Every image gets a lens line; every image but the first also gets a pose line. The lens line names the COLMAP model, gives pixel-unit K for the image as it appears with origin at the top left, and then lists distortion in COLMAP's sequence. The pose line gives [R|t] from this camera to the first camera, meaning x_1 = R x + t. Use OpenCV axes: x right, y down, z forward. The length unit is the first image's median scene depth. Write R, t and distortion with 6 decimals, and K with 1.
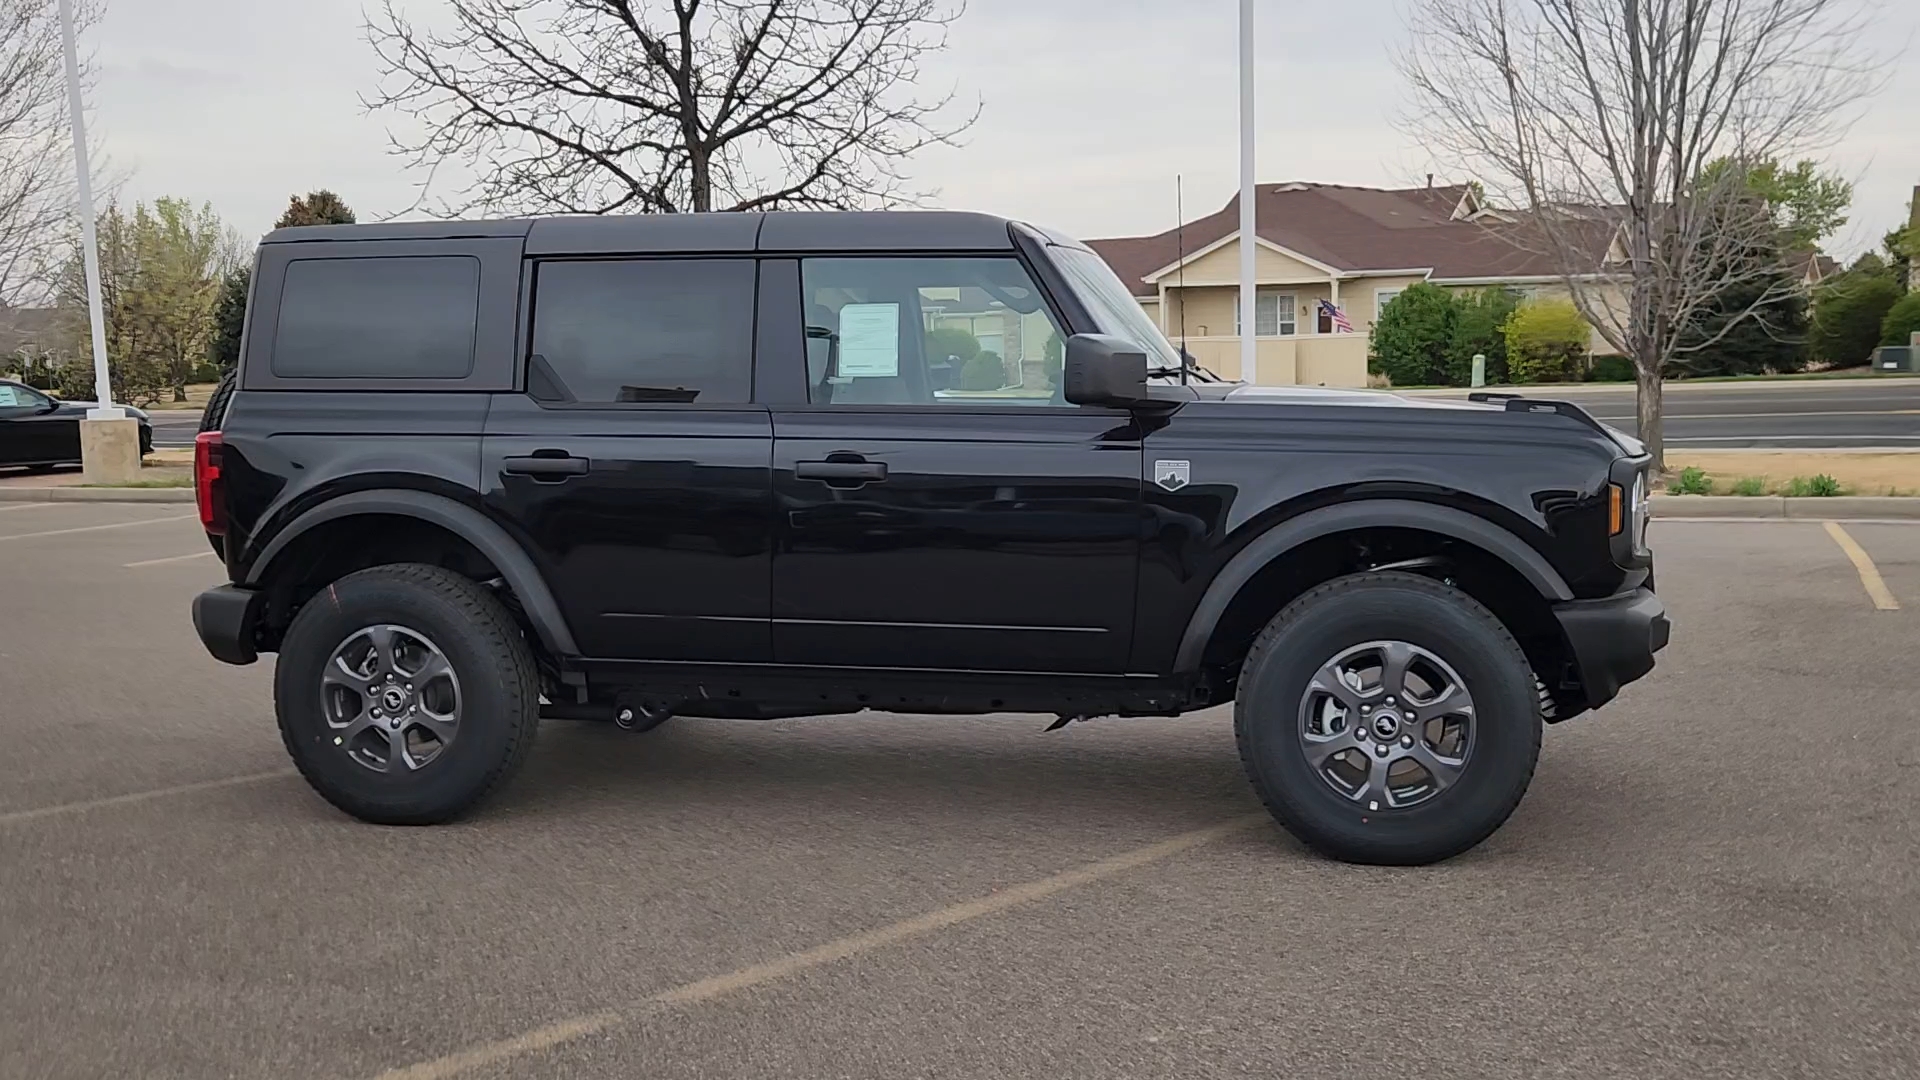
lens RADIAL K [[1824.1, 0, 943.1], [0, 1824.1, 541.6], [0, 0, 1]] dist [0.030393, -0.007384]
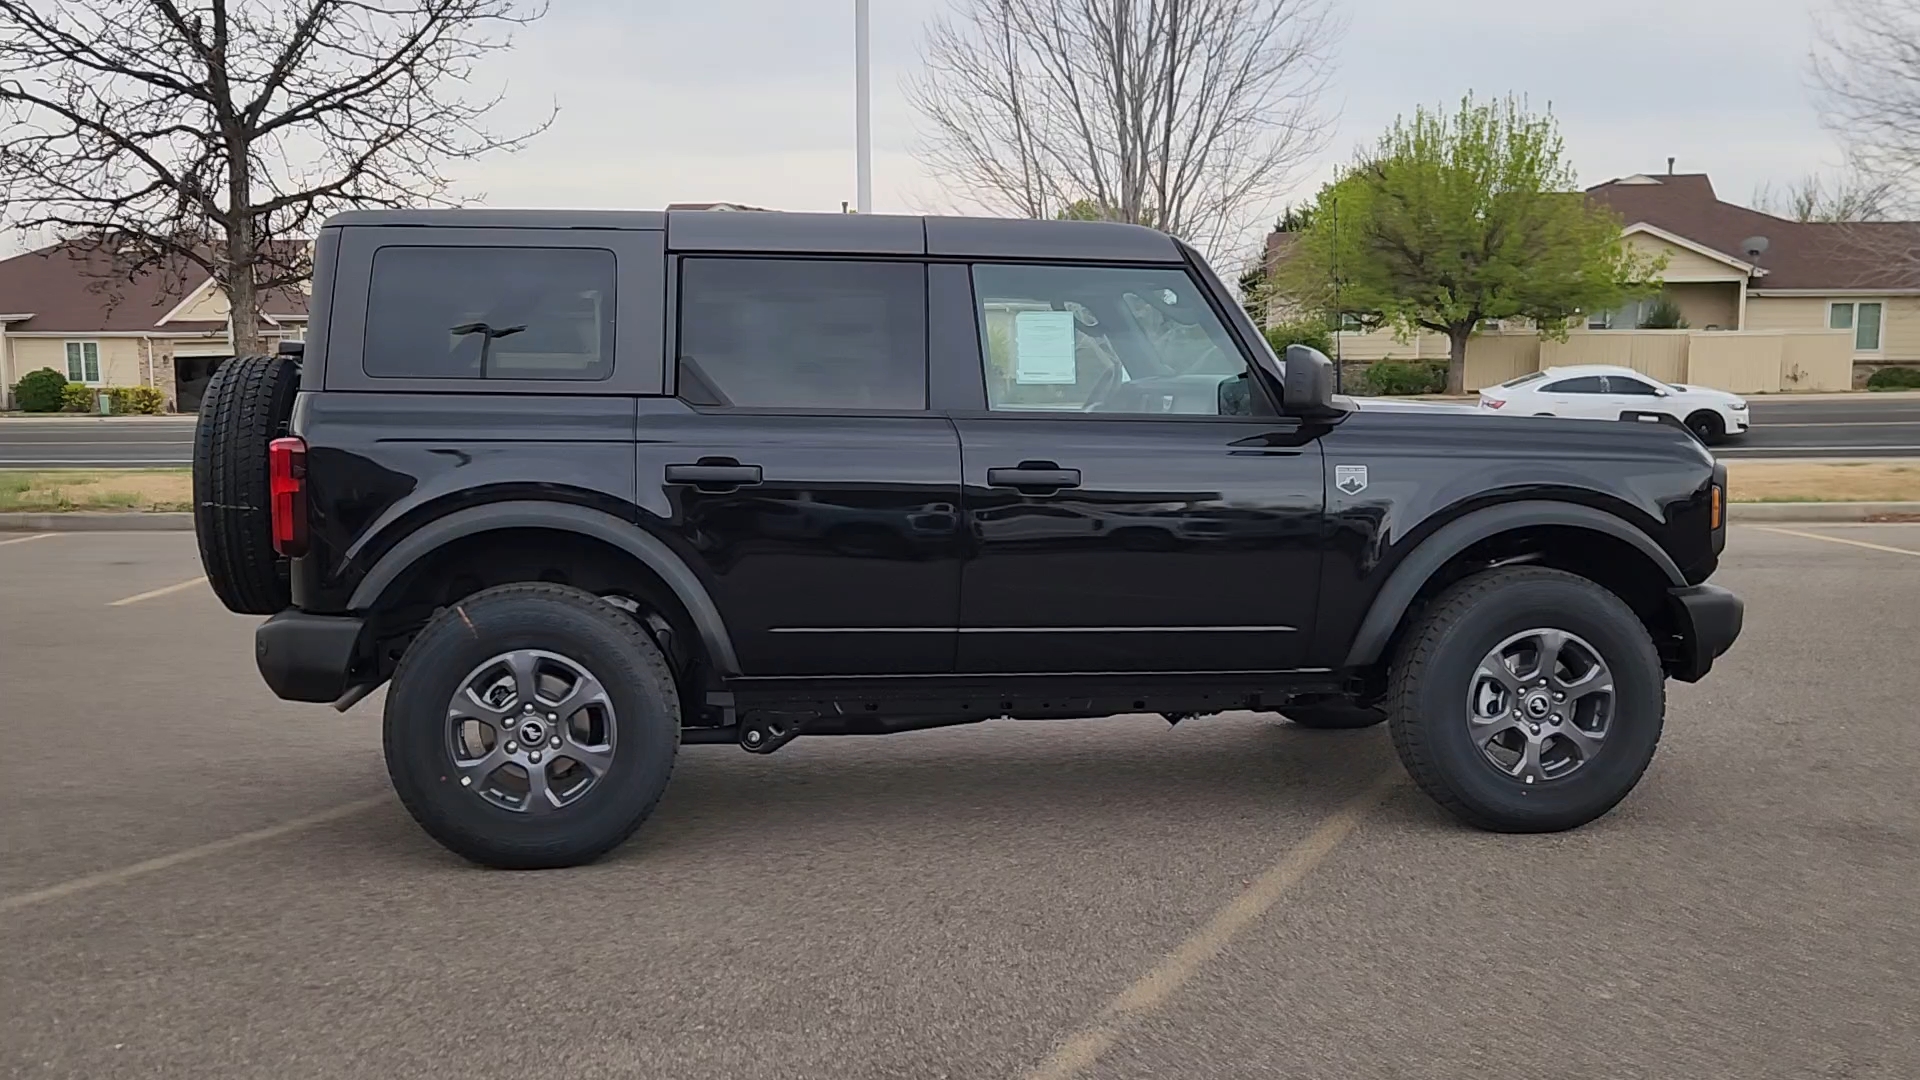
lens RADIAL K [[1819.6, 0, 940.9], [0, 1819.6, 545.5], [0, 0, 1]] dist [0.045362, -0.050540]
pose [[0.941758, -0.017200, 0.335851, -0.407861], [0.019758, 0.999796, -0.004201, 0.001432], [-0.335710, 0.010592, 0.941906, 0.072838]]
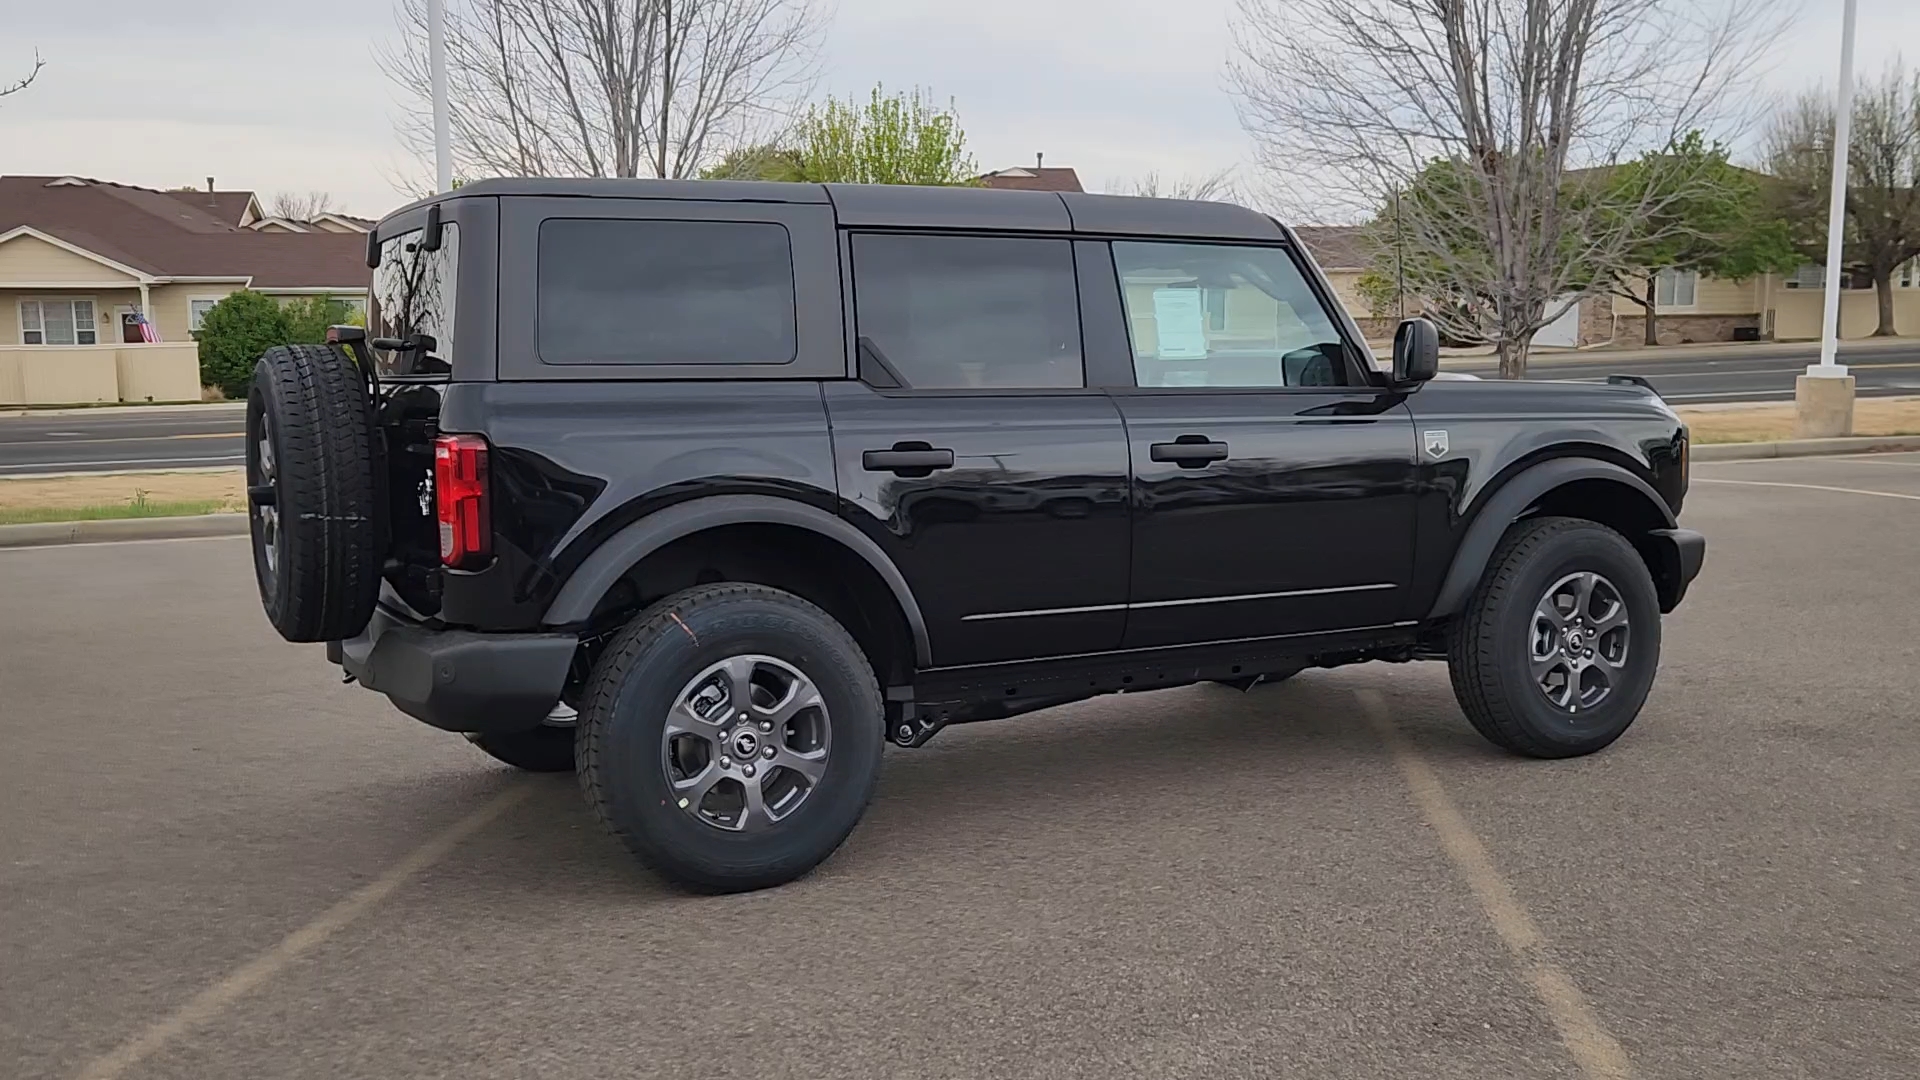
lens RADIAL K [[1824.1, 0, 943.1], [0, 1824.1, 541.6], [0, 0, 1]] dist [0.030393, -0.007384]
pose [[0.767570, -0.064104, 0.637751, -0.754808], [0.069030, 0.997467, 0.017180, -0.014749], [-0.637237, 0.030837, 0.770051, 0.284706]]
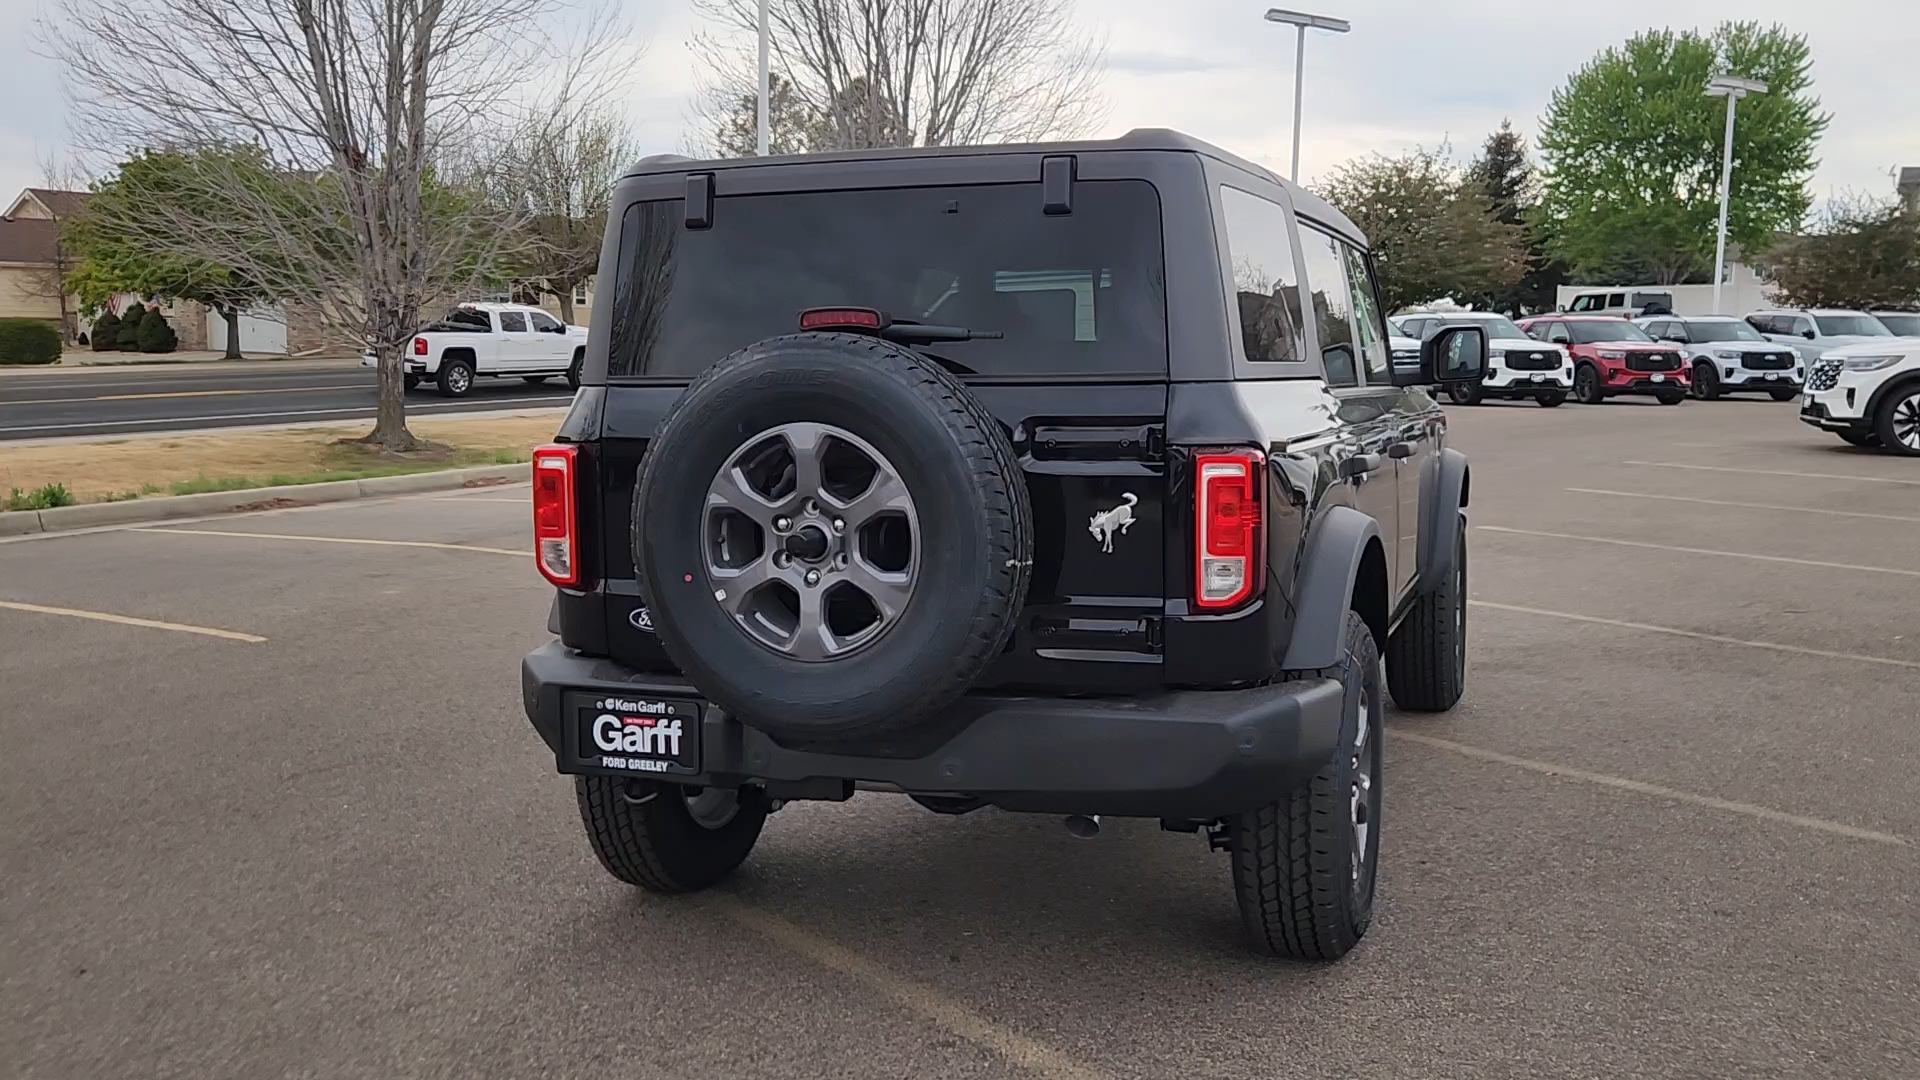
lens RADIAL K [[1821.1, 0, 947.3], [0, 1821.1, 547.7], [0, 0, 1]] dist [0.037895, -0.023998]
pose [[0.129150, -0.095742, 0.986992, -1.050132], [0.102185, 0.991314, 0.082790, -0.089548], [-0.986346, 0.090163, 0.137812, 1.039161]]
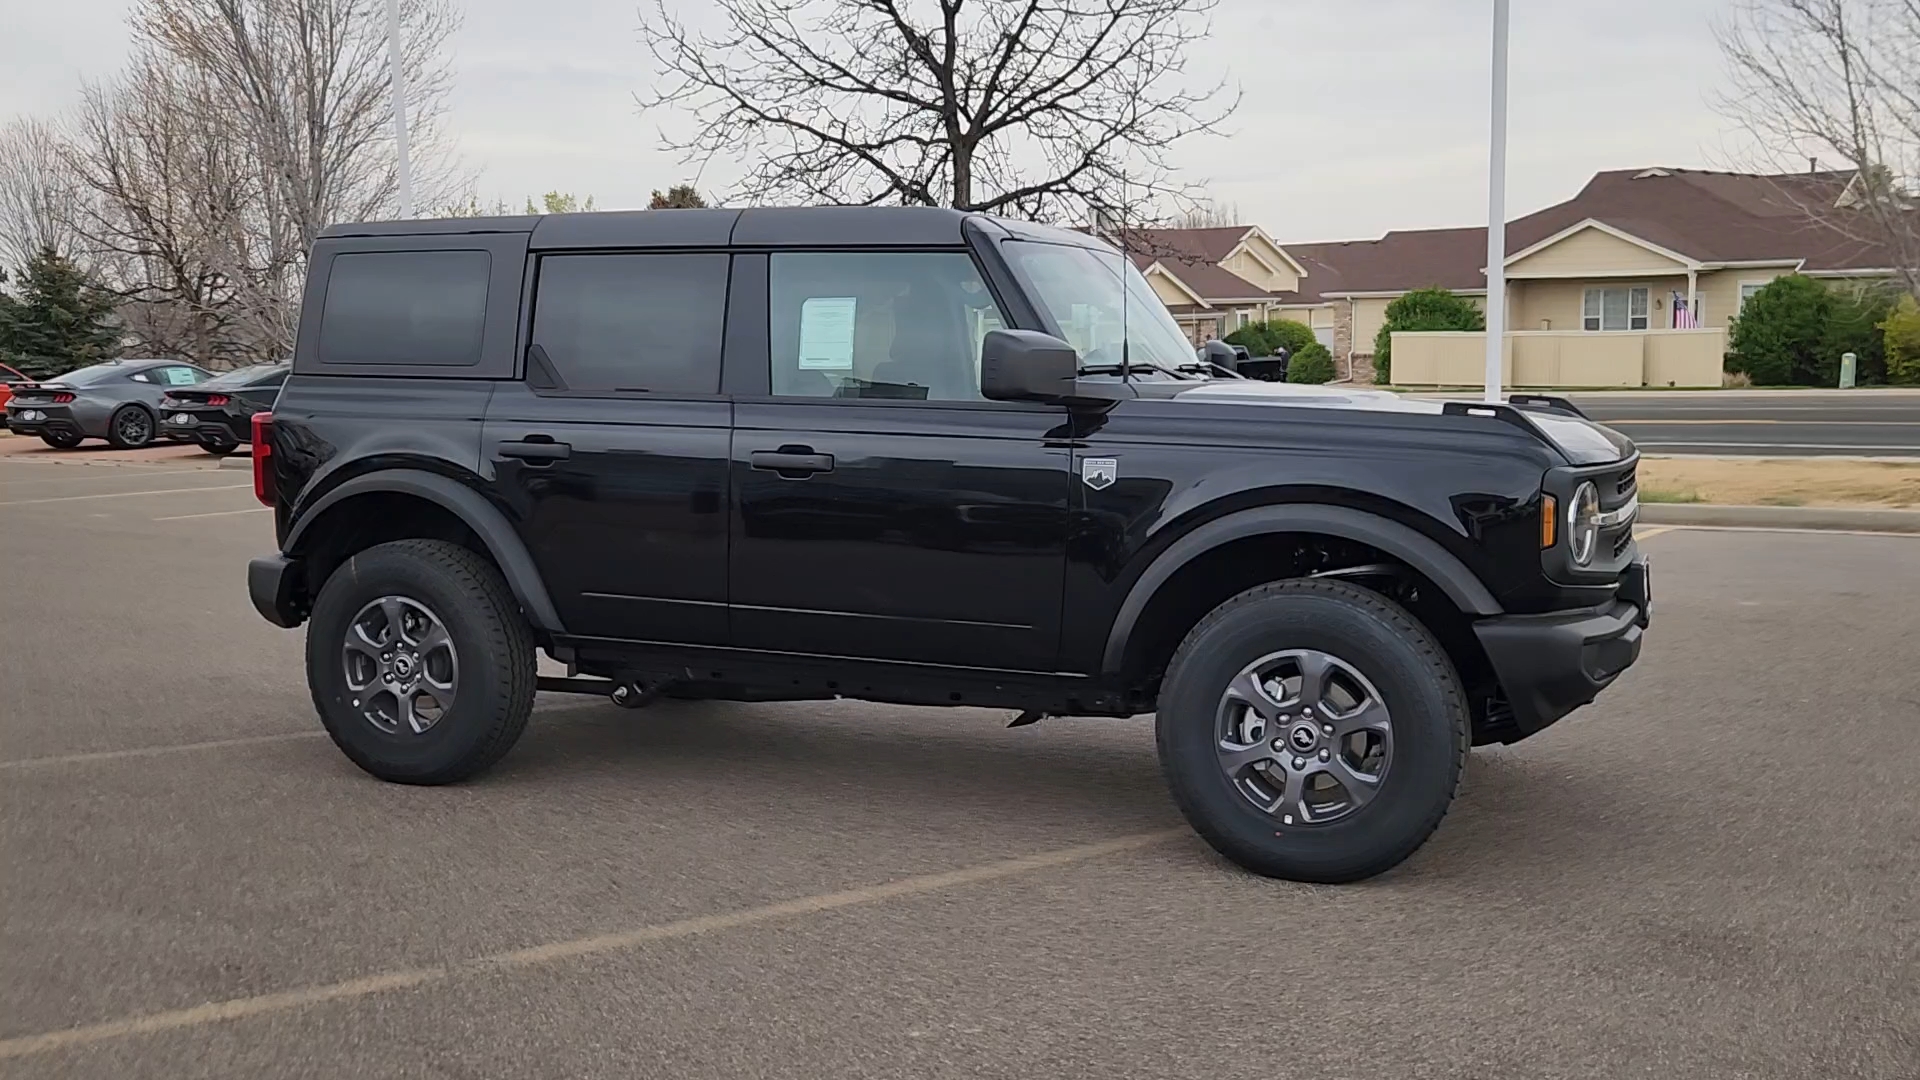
lens RADIAL K [[1824.1, 0, 943.1], [0, 1824.1, 541.6], [0, 0, 1]] dist [0.030393, -0.007384]
pose [[0.981056, 0.031124, -0.191206, 0.208010], [-0.030167, 0.999514, 0.007911, -0.004232], [0.191359, -0.001993, 0.981518, 0.013058]]
